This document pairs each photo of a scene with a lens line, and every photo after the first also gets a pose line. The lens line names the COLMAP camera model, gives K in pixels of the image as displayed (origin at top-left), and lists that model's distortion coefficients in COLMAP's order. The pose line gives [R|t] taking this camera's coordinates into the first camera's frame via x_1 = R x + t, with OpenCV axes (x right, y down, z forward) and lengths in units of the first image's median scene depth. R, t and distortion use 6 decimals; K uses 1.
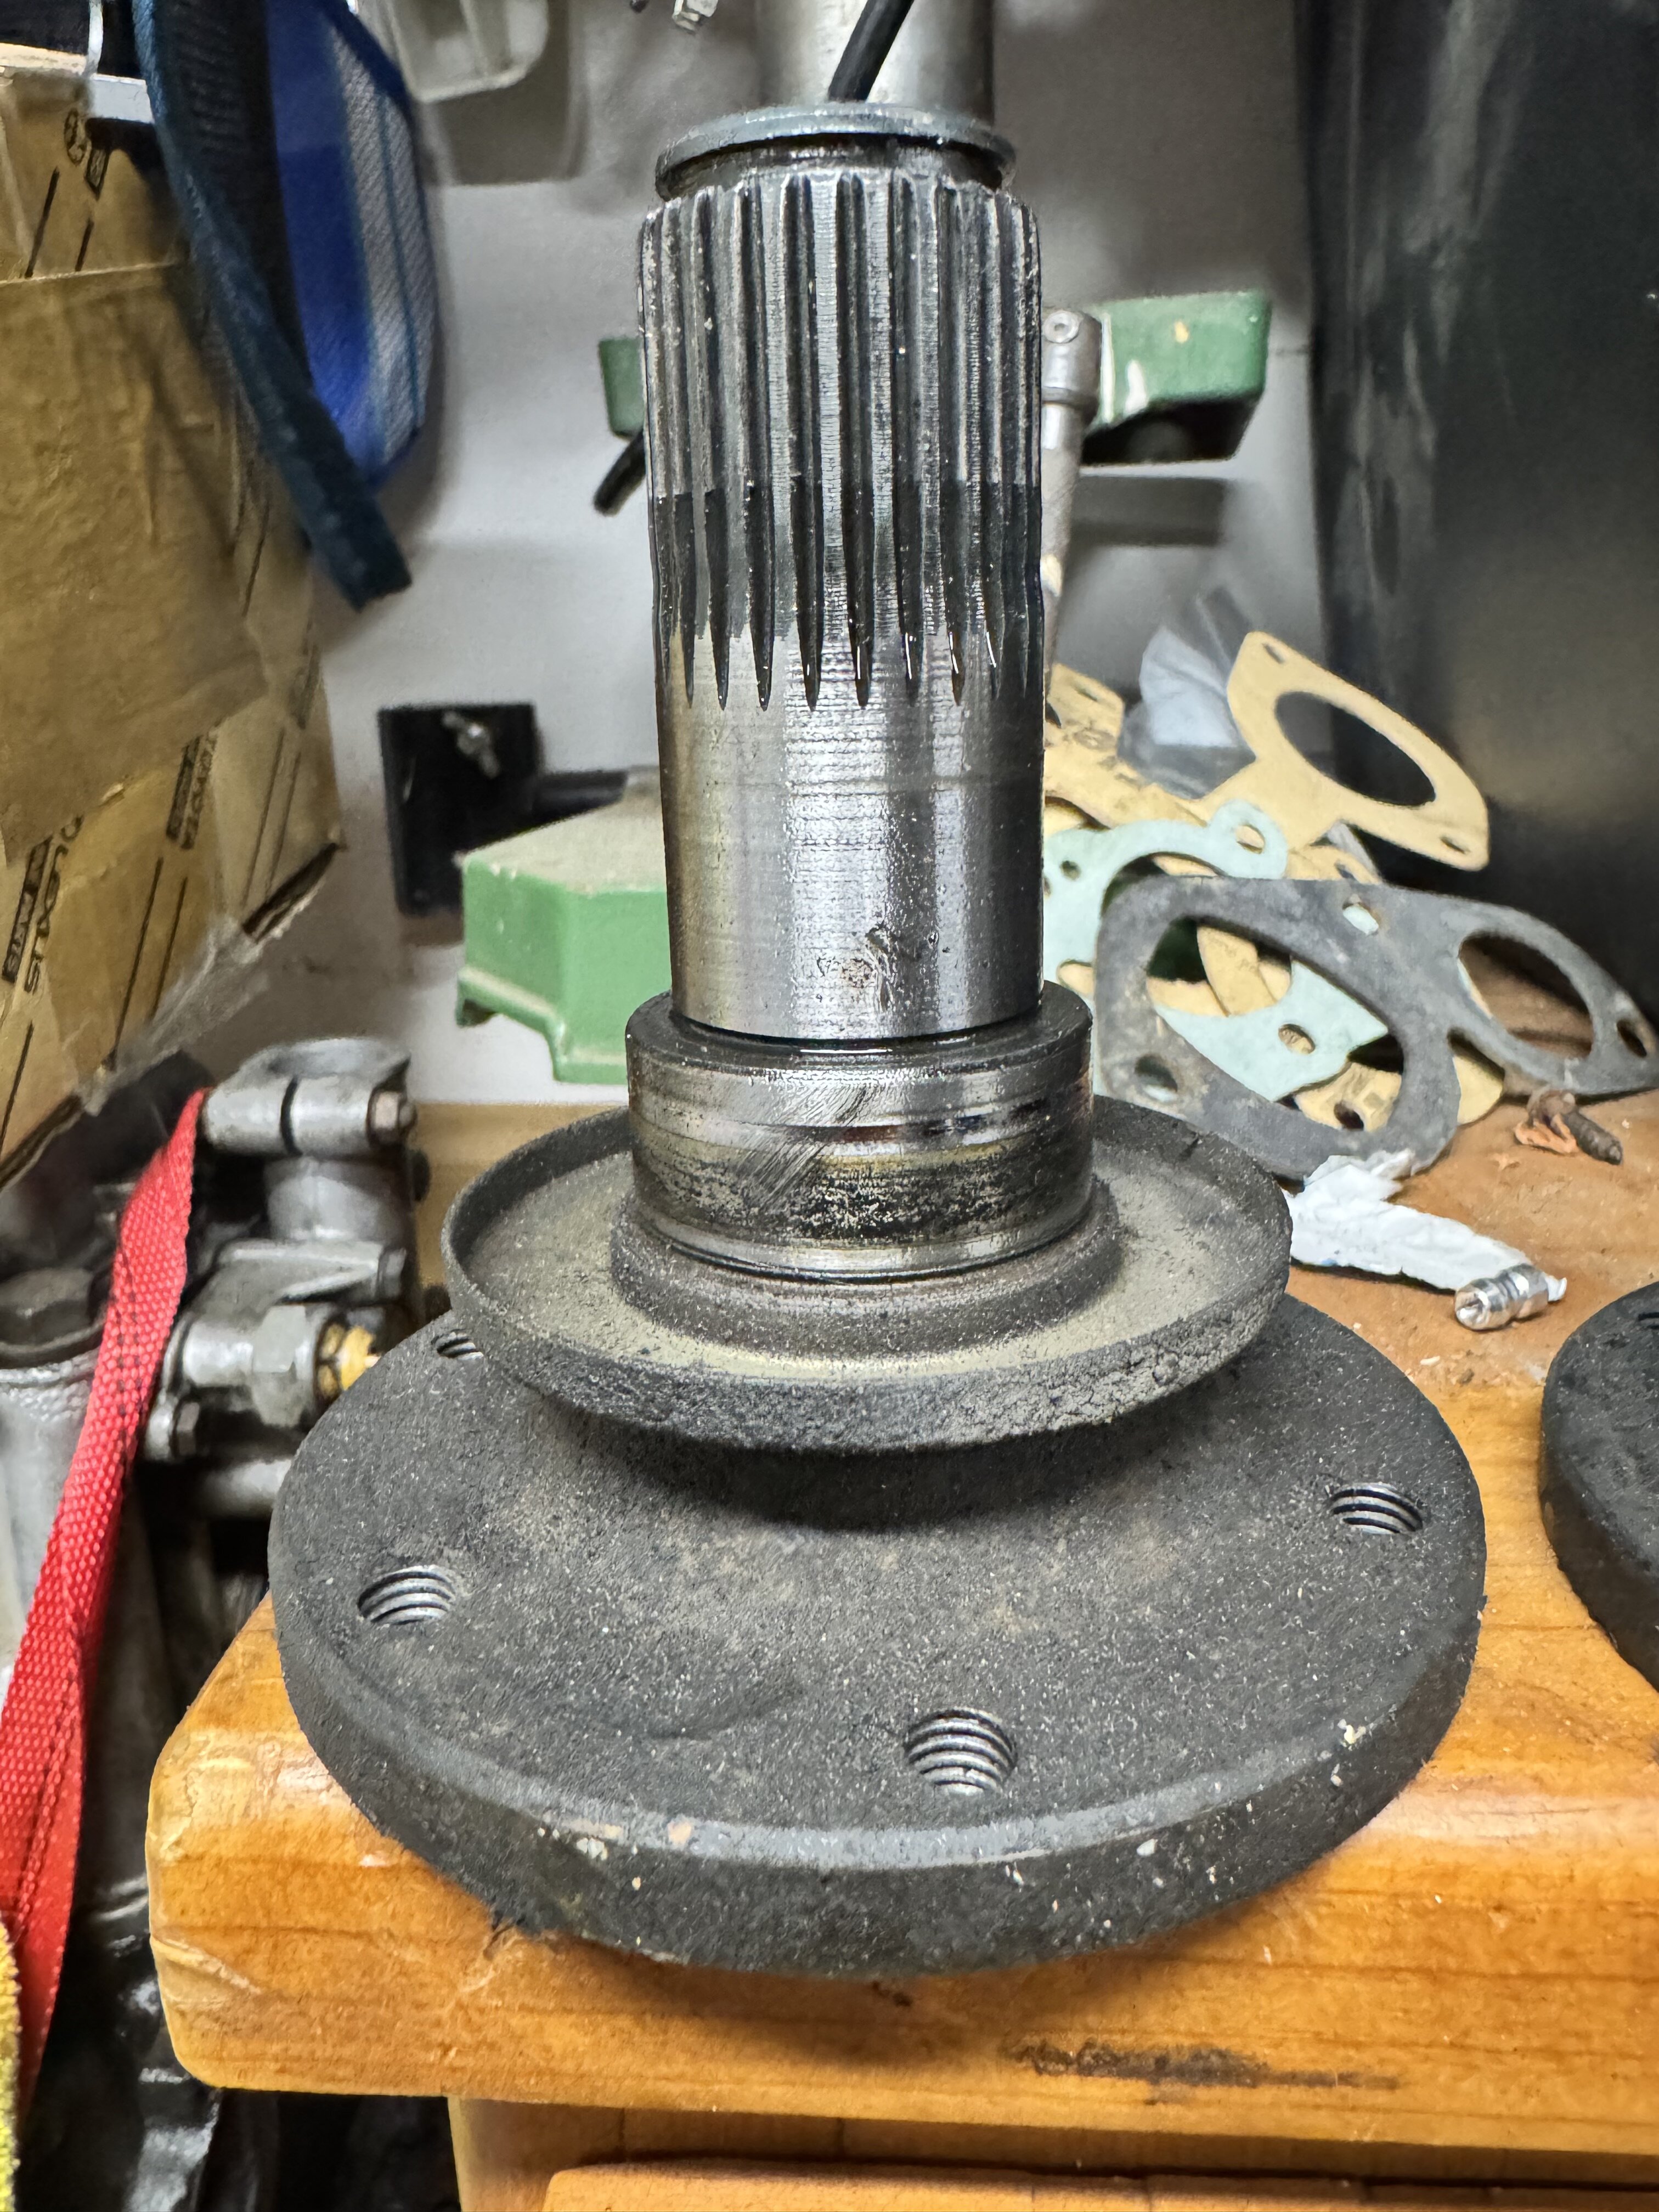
lens RADIAL K [[1565.0, 0, 831.9], [0, 1565.0, 1014.8], [0, 0, 1]] dist [-0.000324, 0.000089]
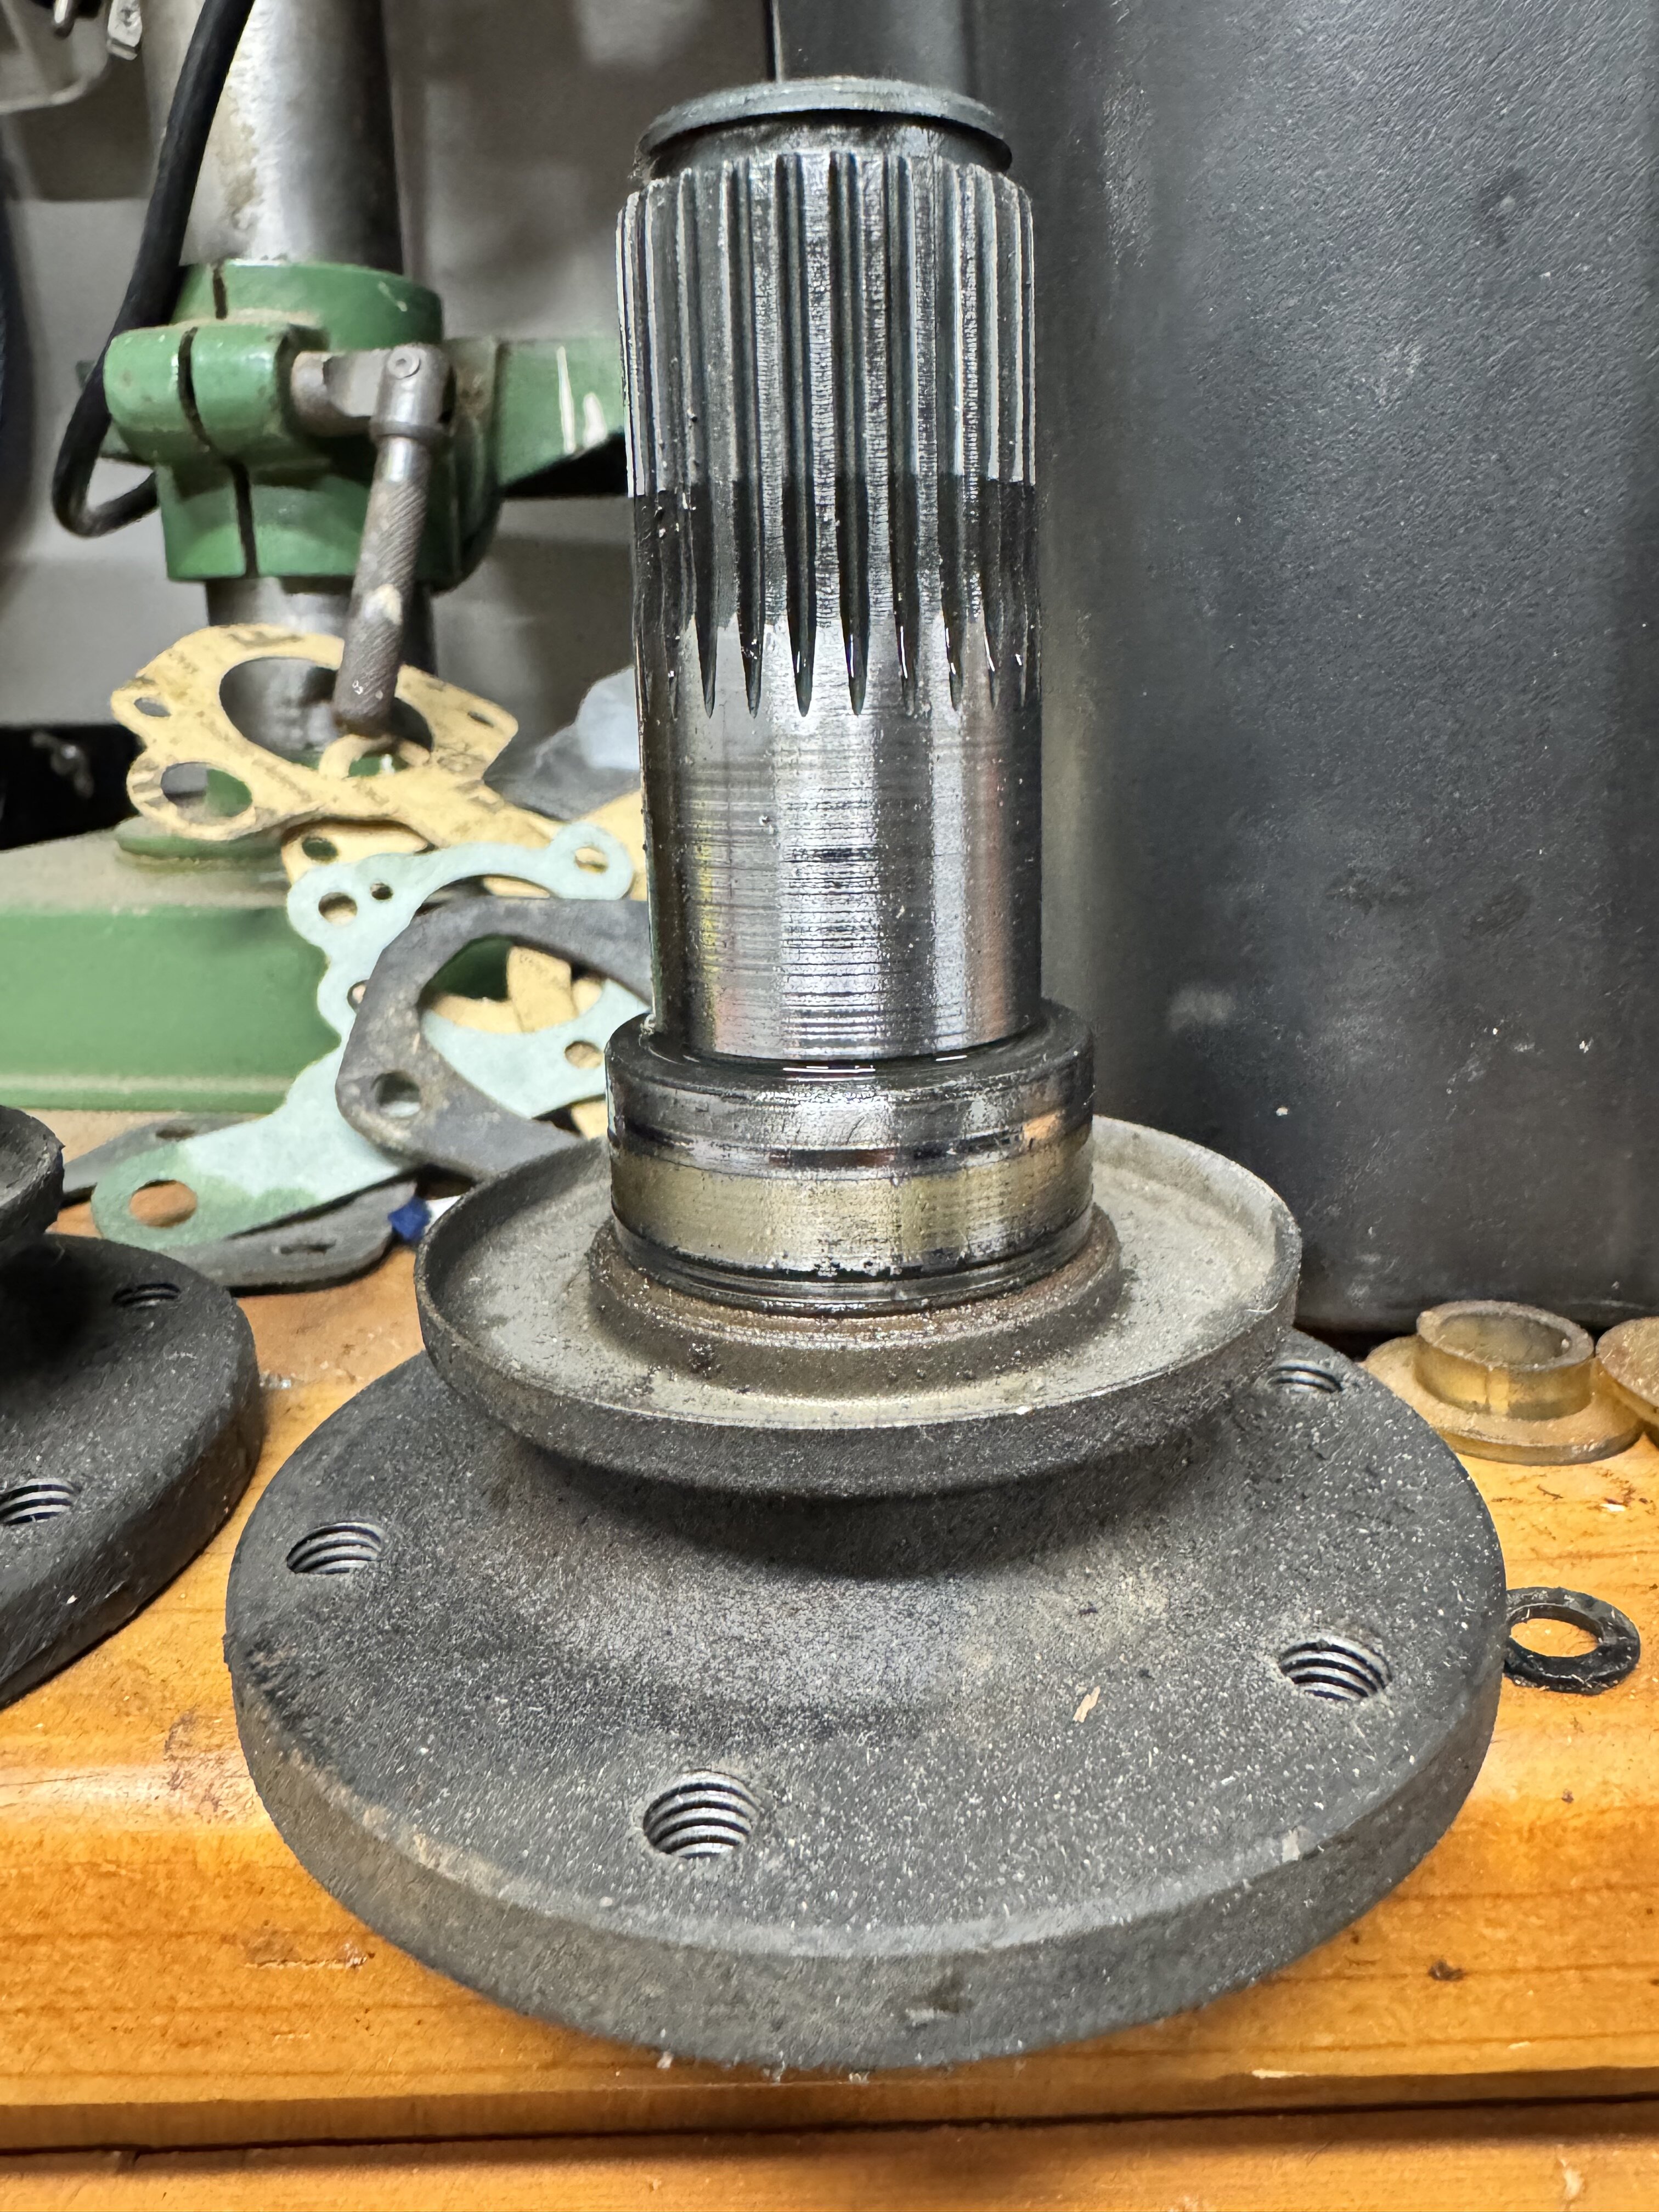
lens RADIAL K [[1565.0, 0, 831.9], [0, 1565.0, 1014.8], [0, 0, 1]] dist [-0.000324, 0.000089]
pose [[0.996797, -0.009516, 0.079409, 0.397901], [0.010448, 0.999881, -0.011334, 0.002973], [-0.079291, 0.012128, 0.996778, -0.046407]]
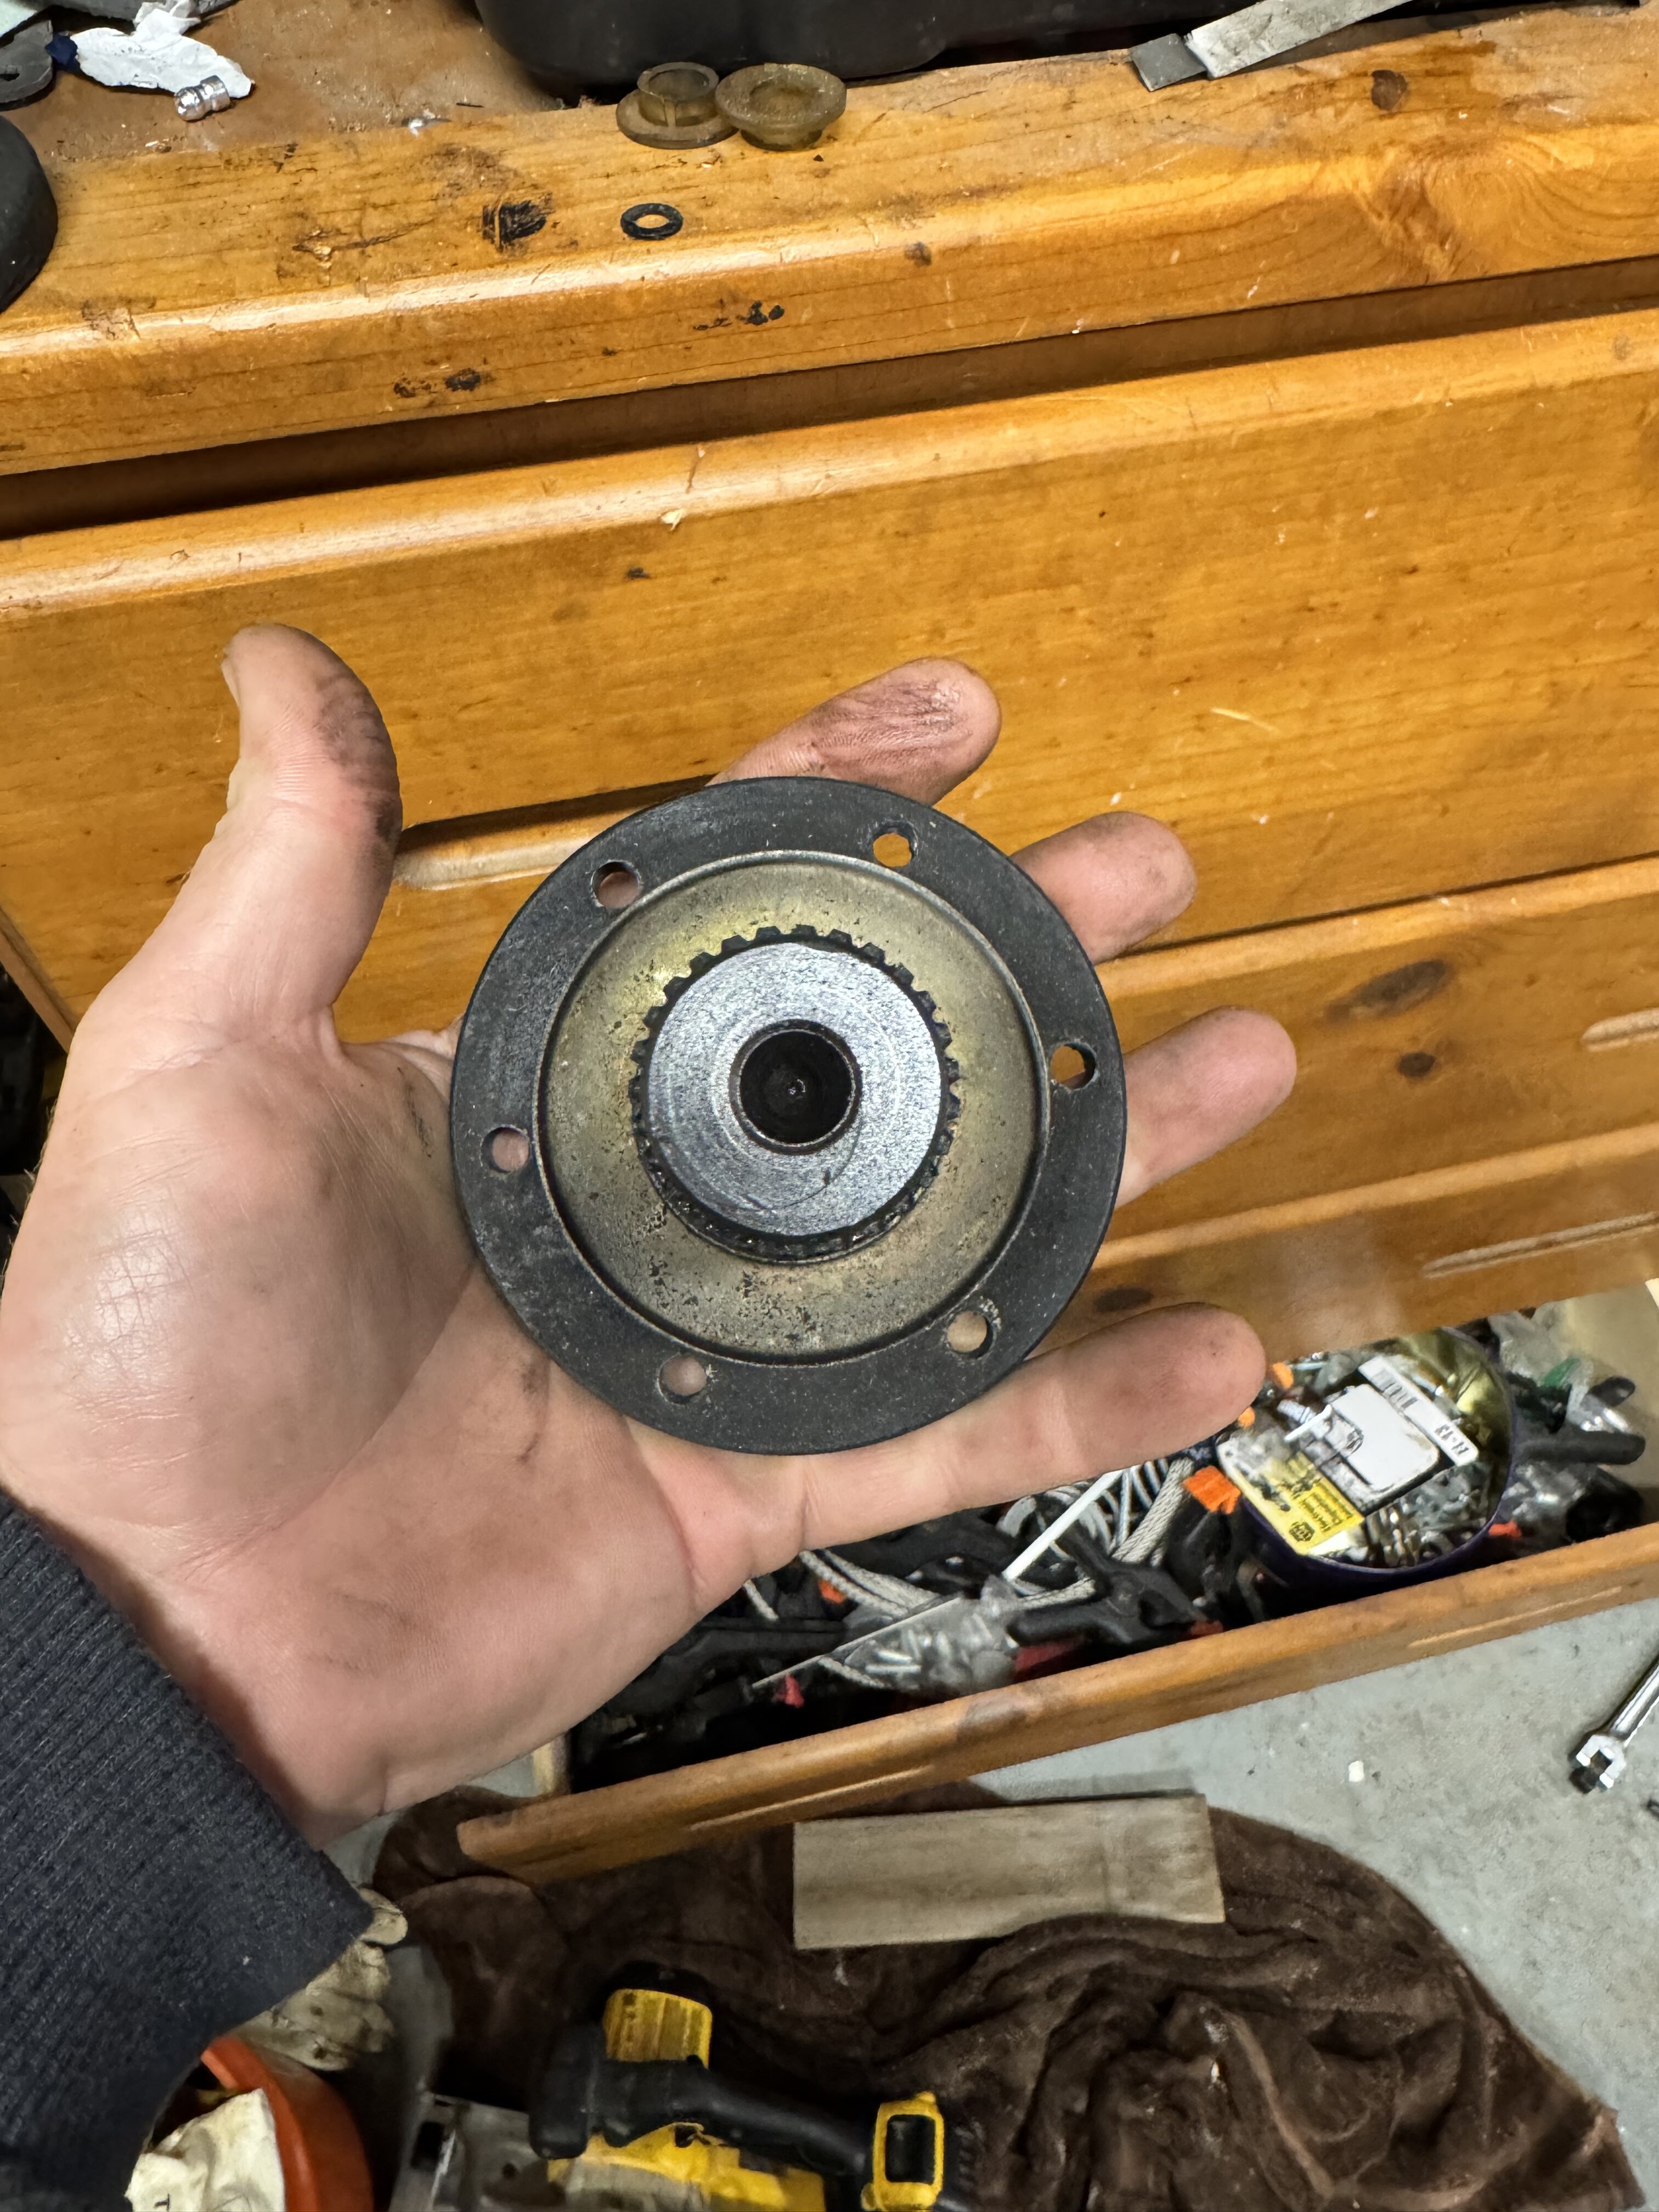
lens RADIAL K [[1564.9, 0, 837.2], [0, 1564.9, 974.0], [0, 0, 1]] dist [-0.001722, 0.000773]
pose [[0.956323, -0.217852, 0.194902, 0.436125], [0.042640, 0.763595, 0.644286, -0.134396], [-0.289185, -0.607835, 0.739533, -0.871140]]
